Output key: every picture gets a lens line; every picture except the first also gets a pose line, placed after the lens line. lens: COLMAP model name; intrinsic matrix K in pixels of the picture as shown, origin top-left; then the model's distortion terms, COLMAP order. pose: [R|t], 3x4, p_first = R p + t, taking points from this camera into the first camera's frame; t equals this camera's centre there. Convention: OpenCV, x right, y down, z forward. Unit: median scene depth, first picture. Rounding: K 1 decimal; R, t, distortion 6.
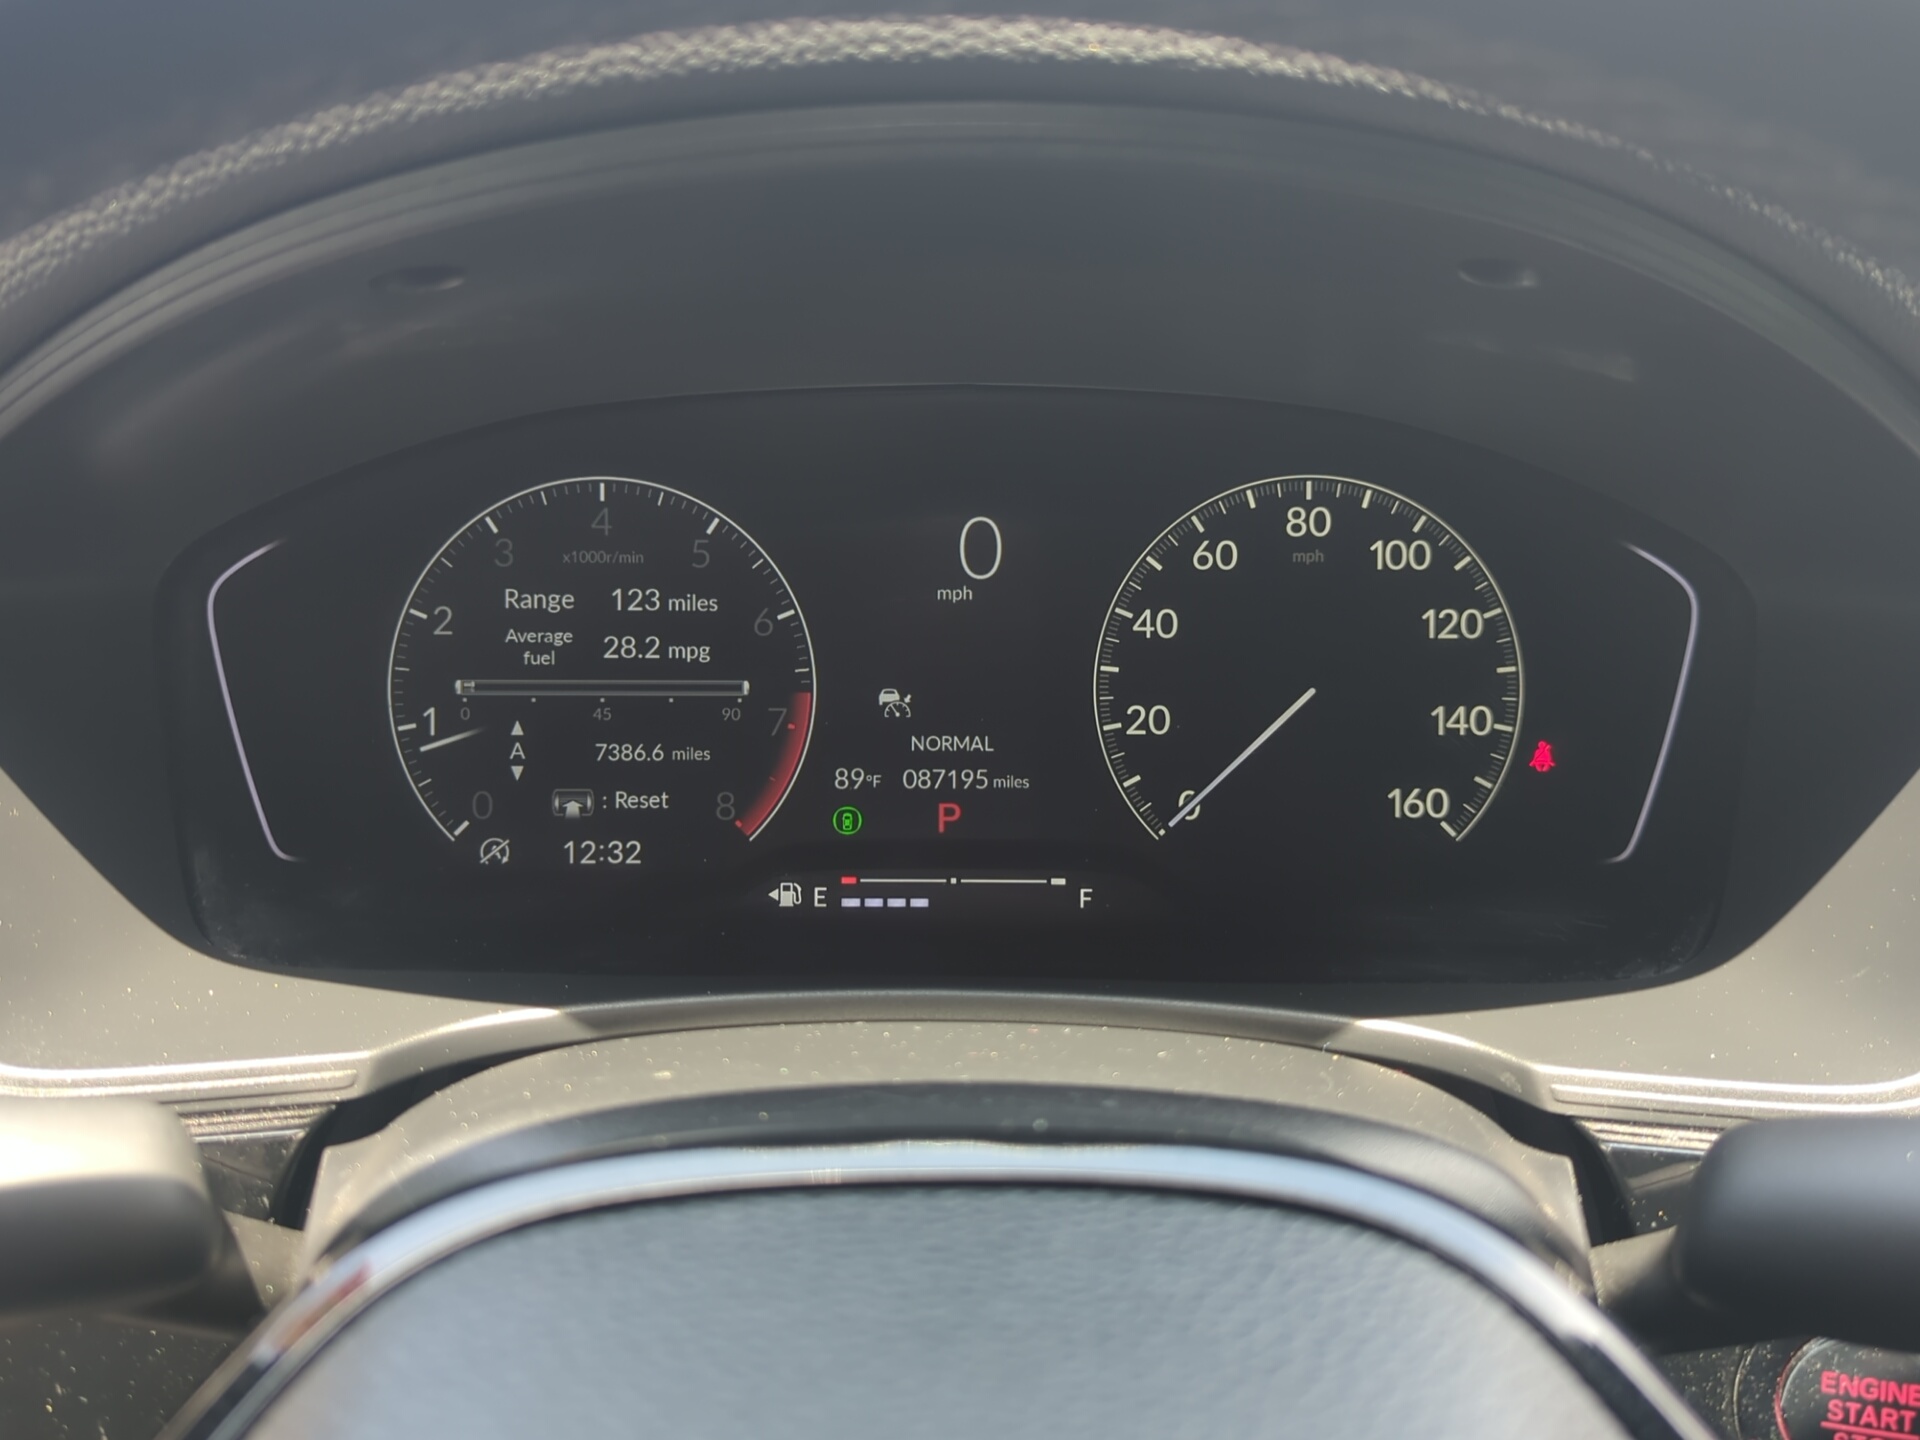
lens RADIAL K [[1892.8, 0, 989.0], [0, 1892.8, 680.0], [0, 0, 1]] dist [0.066568, 0.000000]
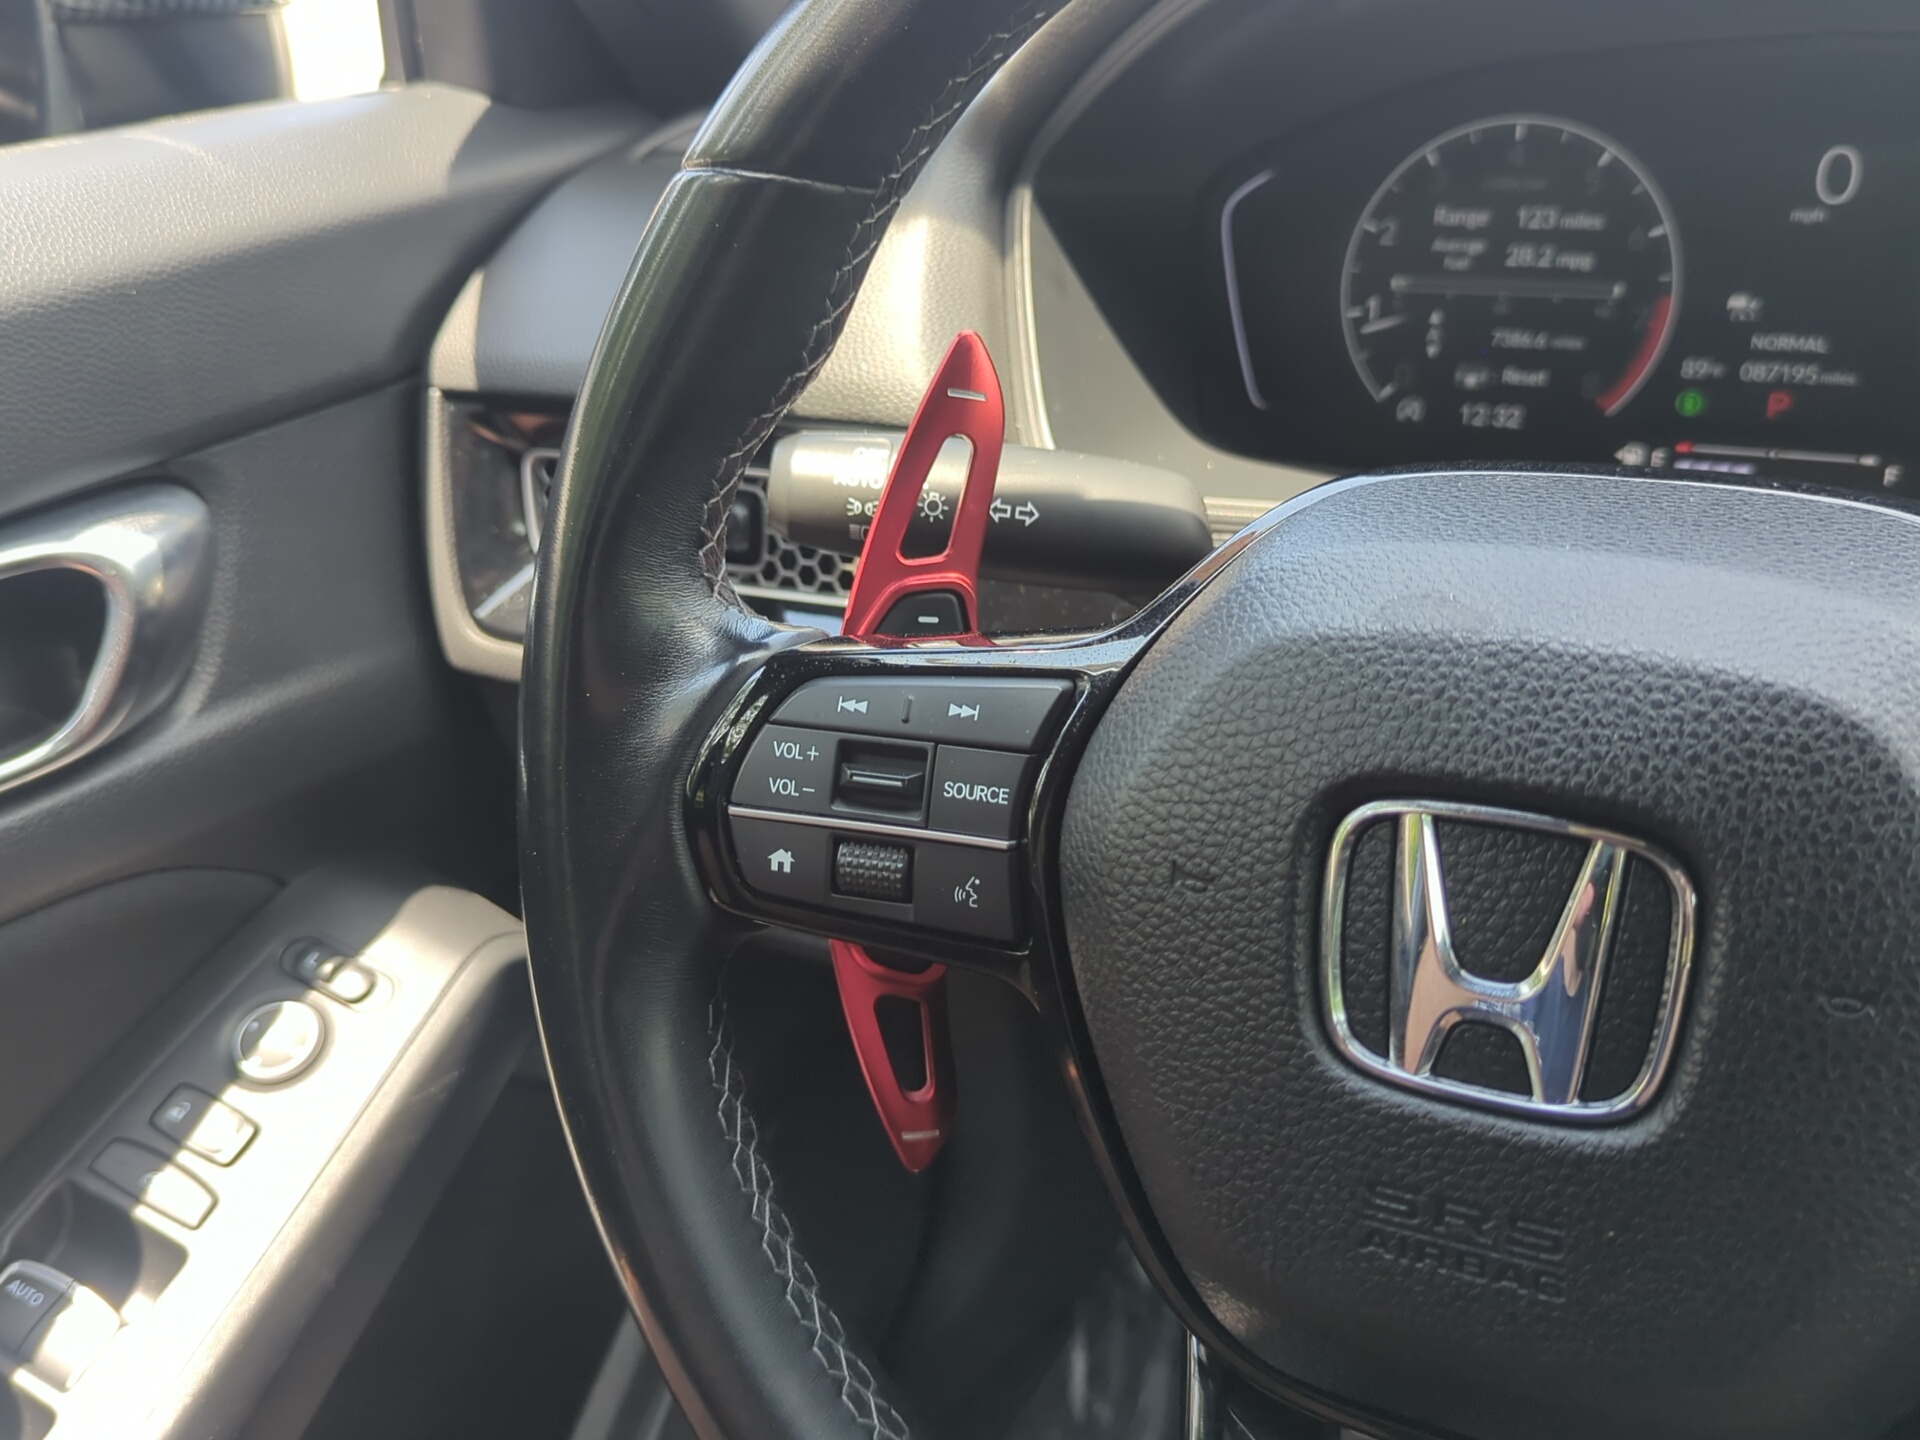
lens RADIAL K [[1881.2, 0, 992.4], [0, 1881.2, 677.5], [0, 0, 1]] dist [0.026013, 0.000000]
pose [[0.881226, 0.124922, -0.455890, 0.108953], [-0.061929, 0.986645, 0.150652, 0.094317], [0.468622, -0.104526, 0.877193, -0.319109]]
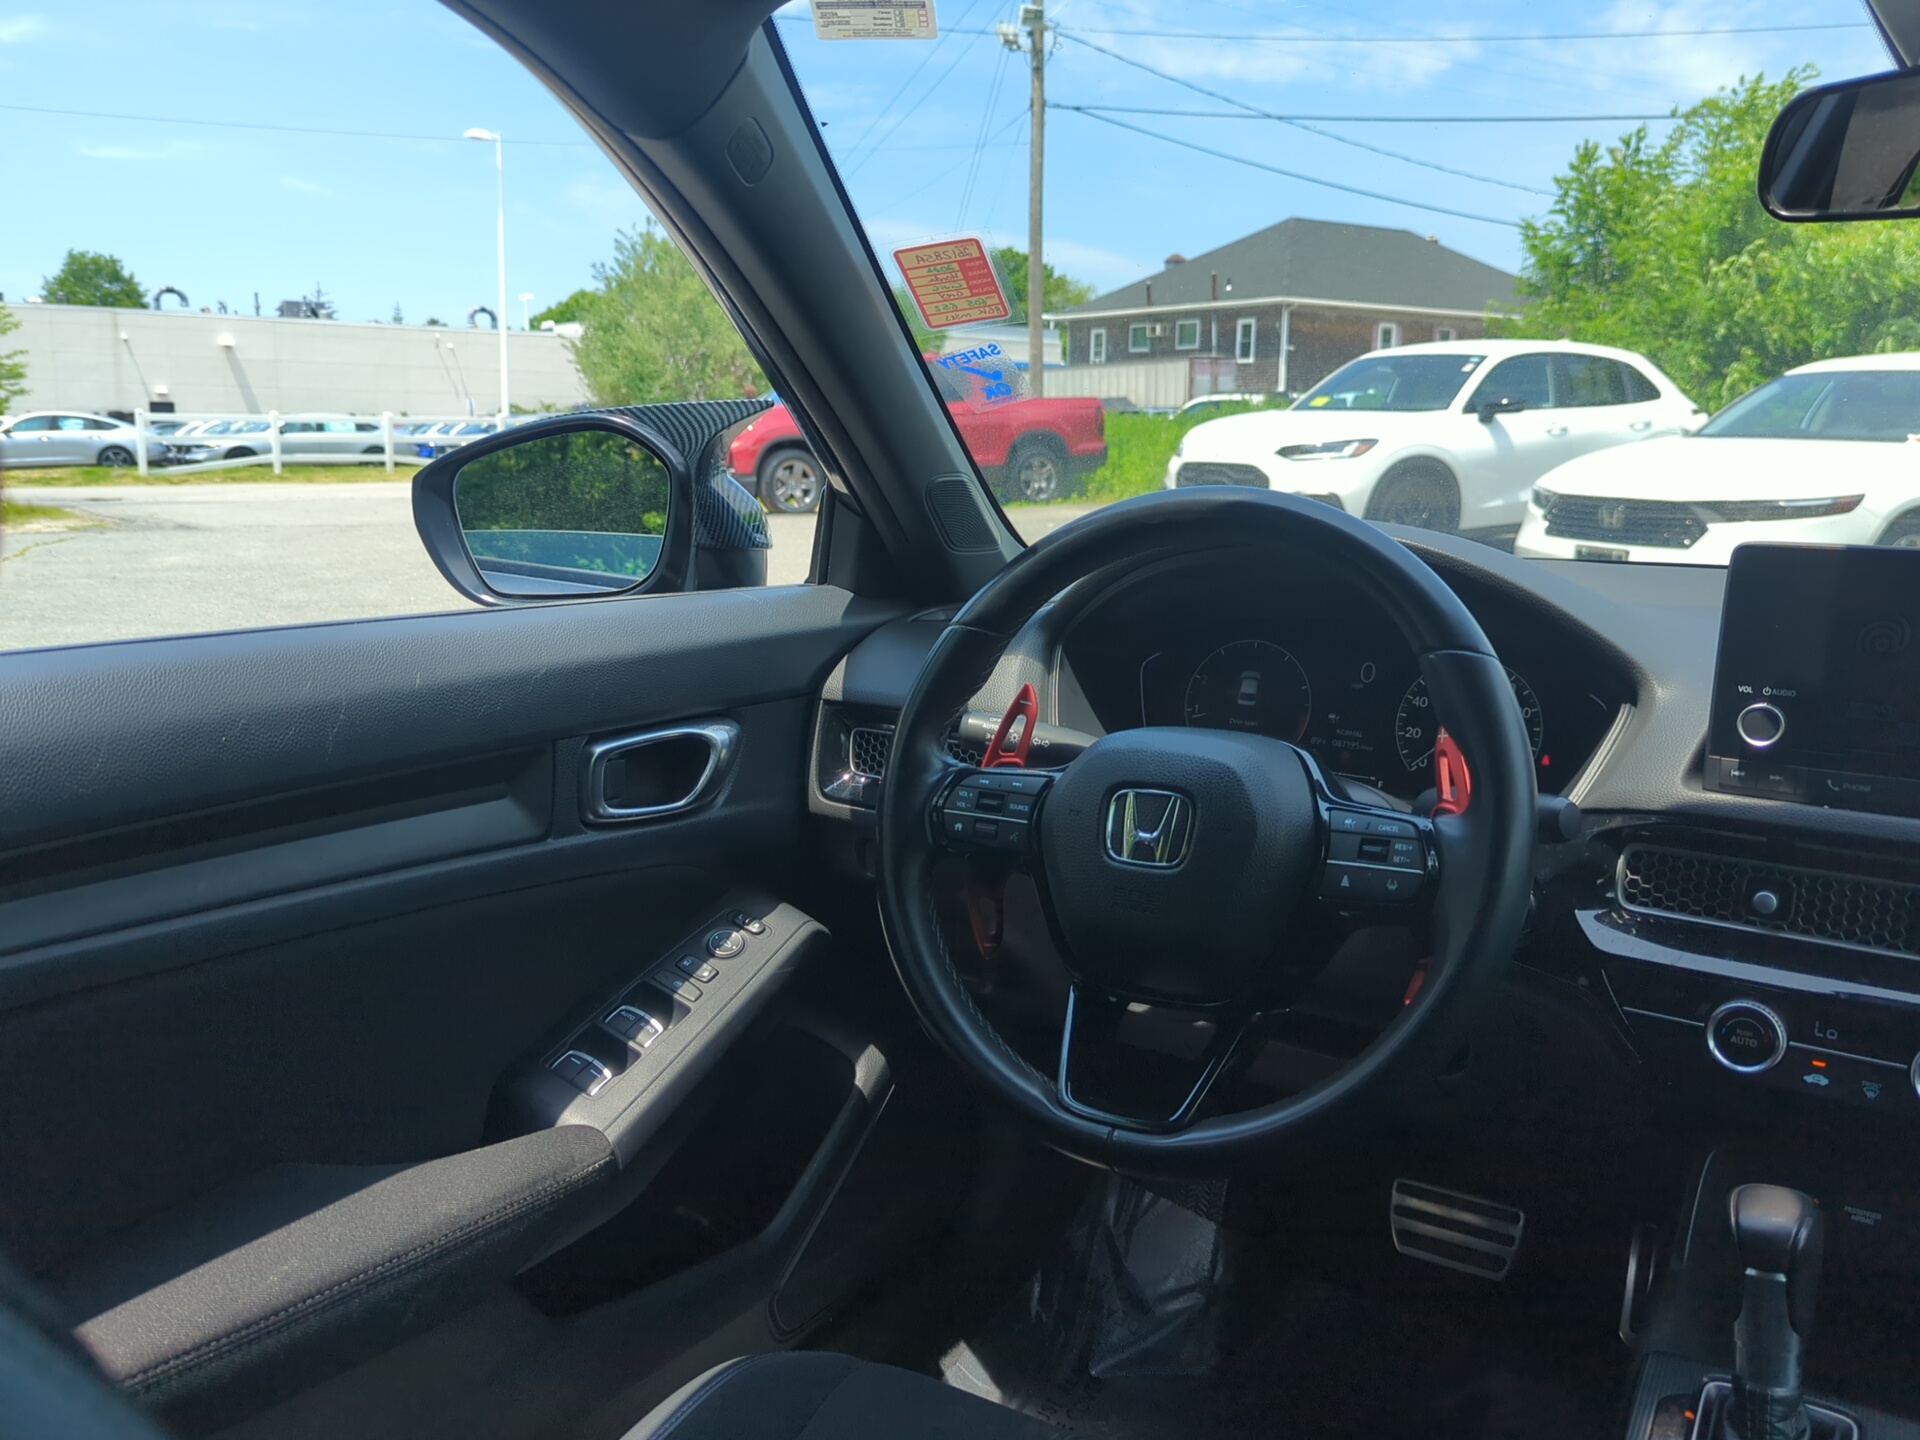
lens RADIAL K [[1560.7, 0, 976.4], [0, 1560.7, 687.5], [0, 0, 1]] dist [0.051066, -0.045453]
pose [[0.845109, 0.095663, -0.525965, 0.813298], [-0.171851, 0.980253, -0.097836, 0.318586], [0.506220, 0.173070, 0.844860, -1.510044]]
